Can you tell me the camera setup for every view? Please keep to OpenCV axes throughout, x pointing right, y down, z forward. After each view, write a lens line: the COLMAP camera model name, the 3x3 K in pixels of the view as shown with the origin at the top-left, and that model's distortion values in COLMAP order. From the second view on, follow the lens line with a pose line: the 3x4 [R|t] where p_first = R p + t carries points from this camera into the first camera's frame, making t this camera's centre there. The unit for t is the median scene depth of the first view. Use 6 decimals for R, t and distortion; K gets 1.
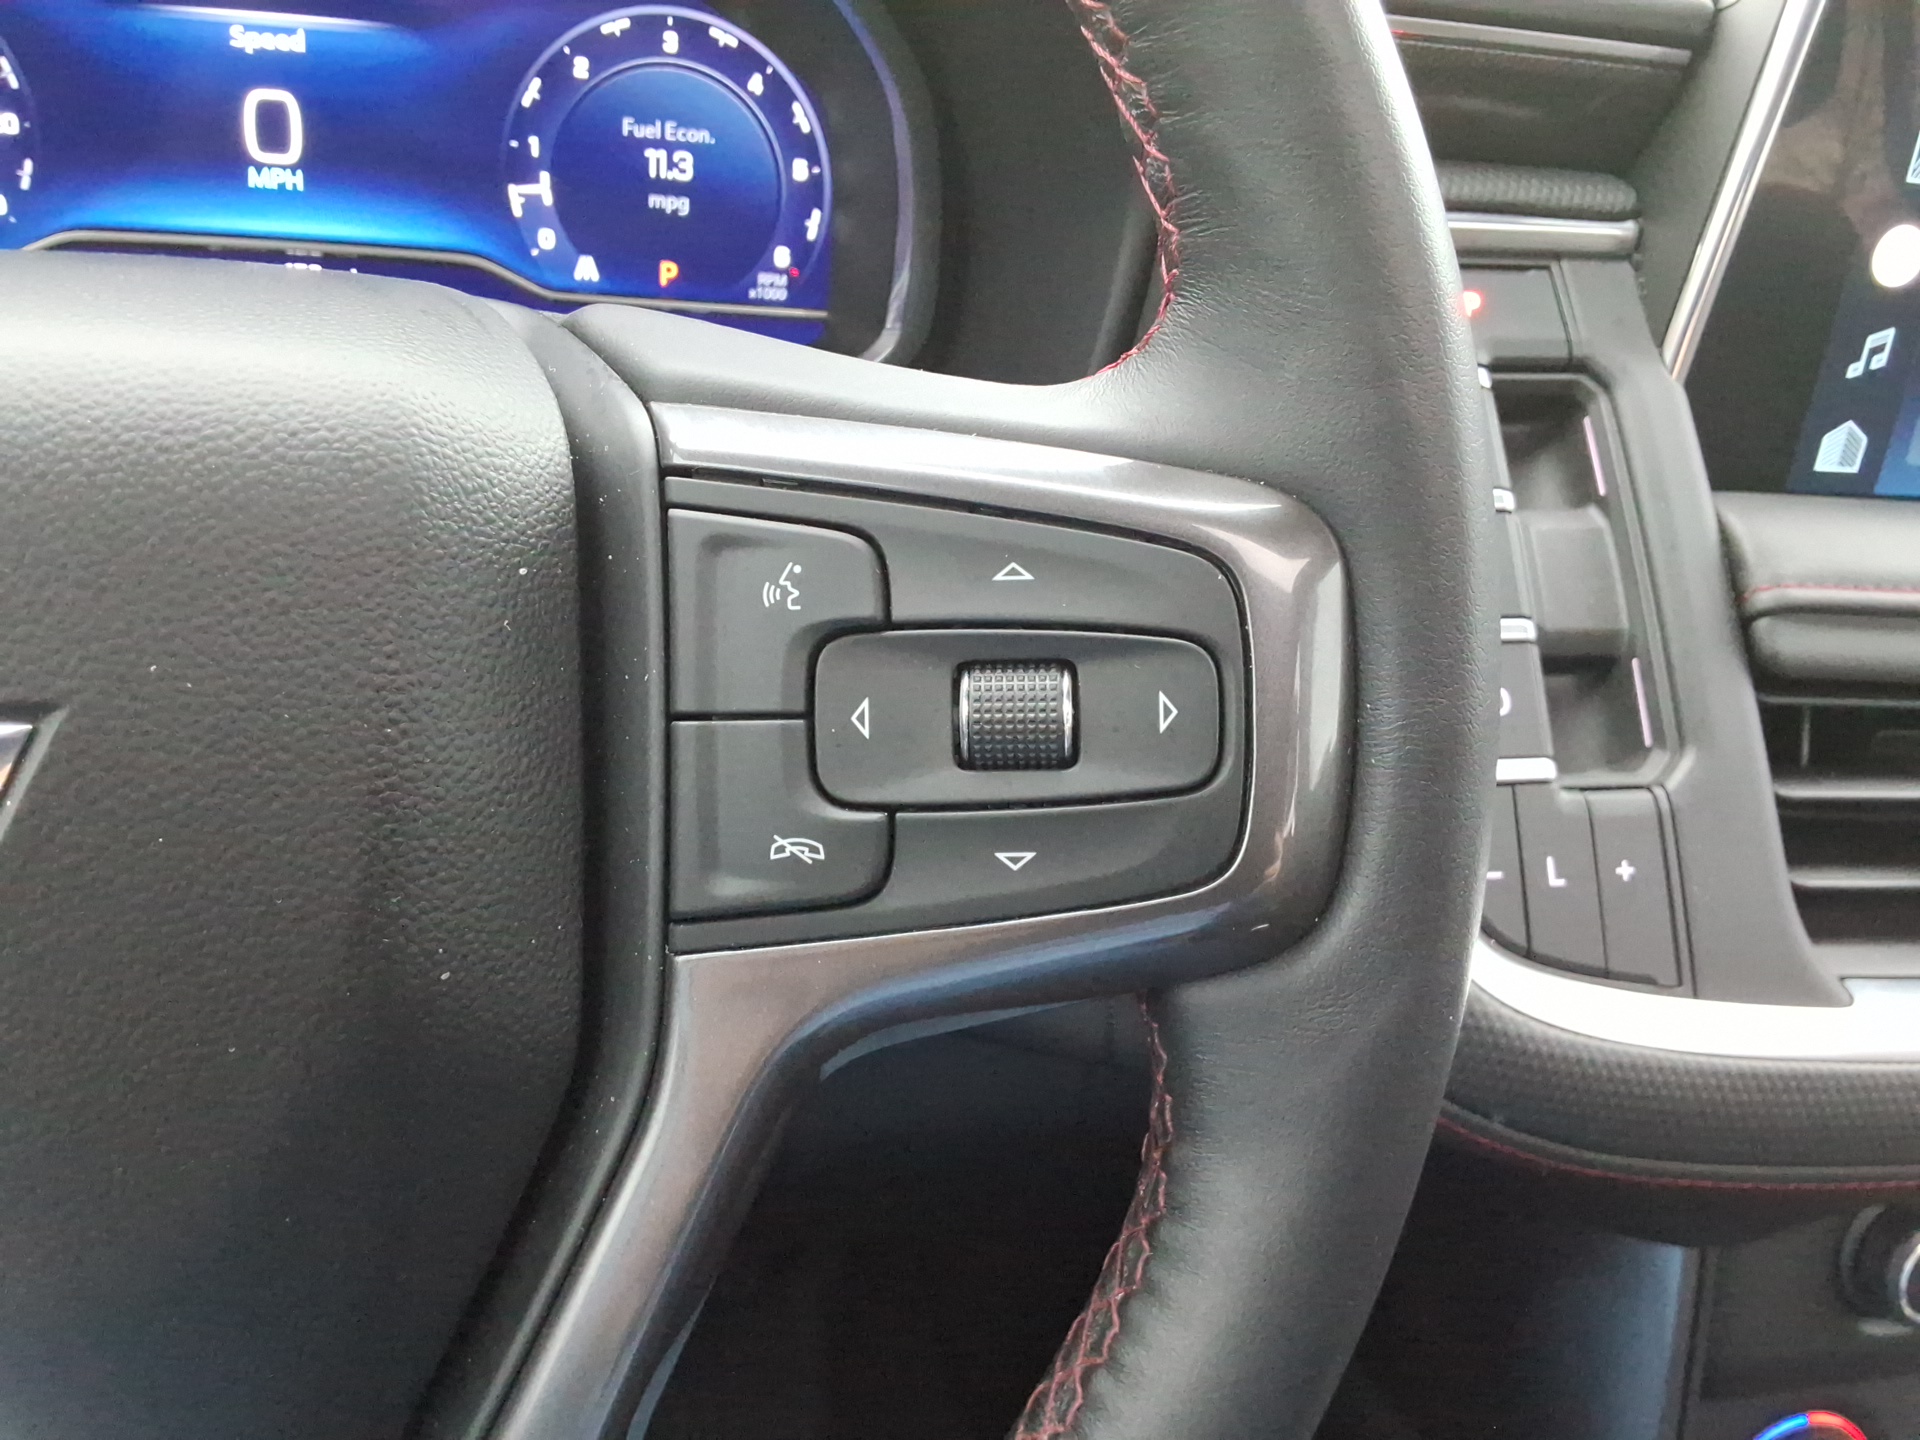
lens RADIAL K [[1549.8, 0, 967.2], [0, 1549.8, 702.3], [0, 0, 1]] dist [0.144947, -0.243619]
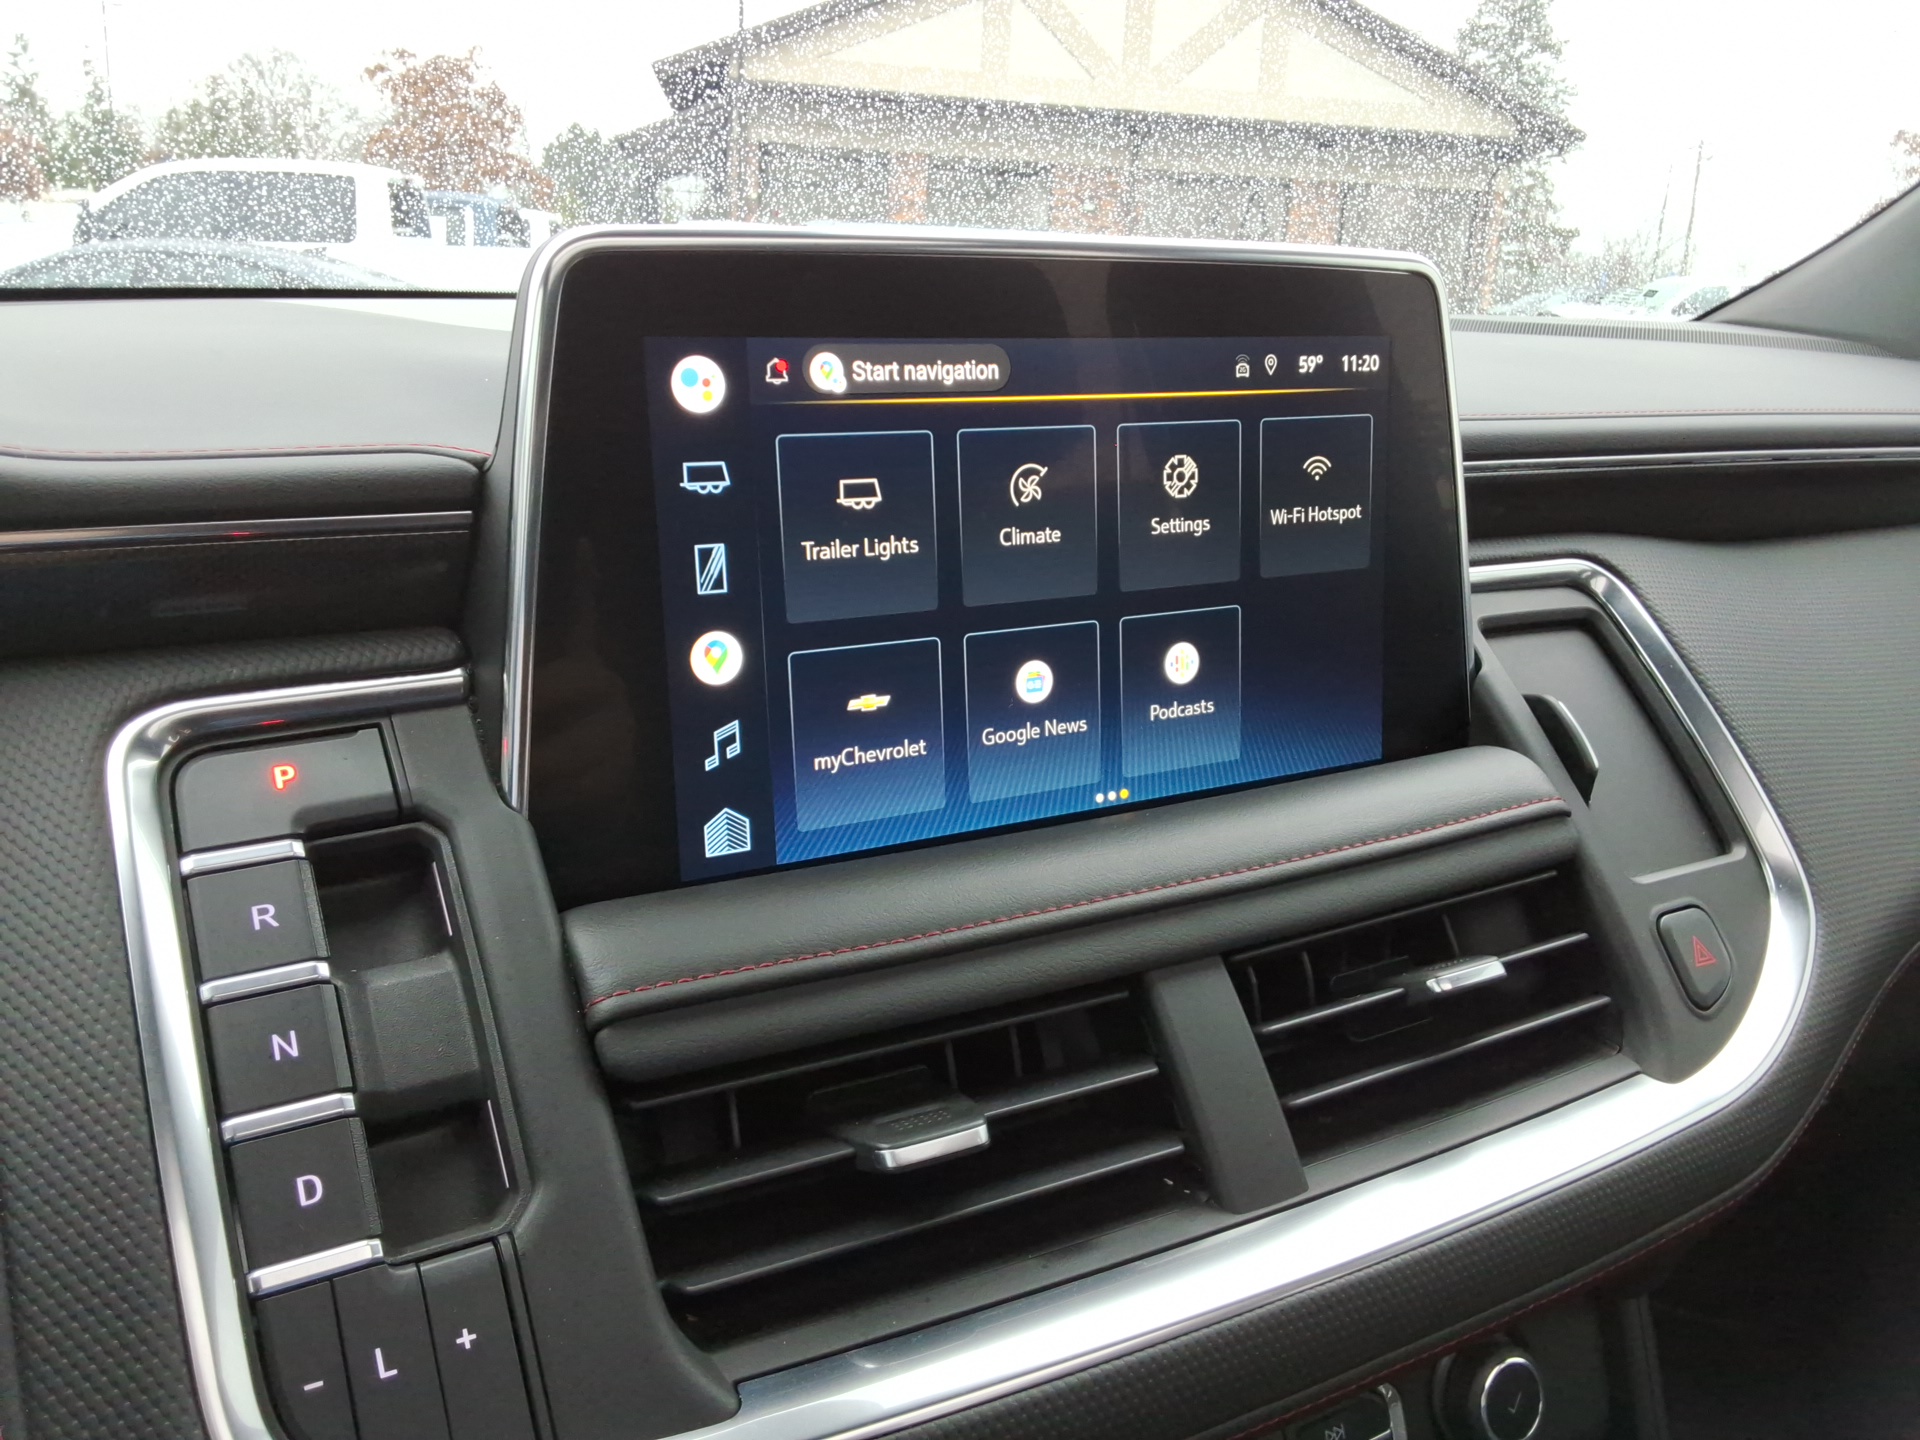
lens RADIAL K [[1549.8, 0, 967.2], [0, 1549.8, 702.3], [0, 0, 1]] dist [0.144947, -0.243619]
pose [[0.946937, -0.170873, 0.272237, 0.382580], [0.225667, 0.956564, -0.184551, -0.012206], [-0.228877, 0.236193, 0.944366, -0.045510]]
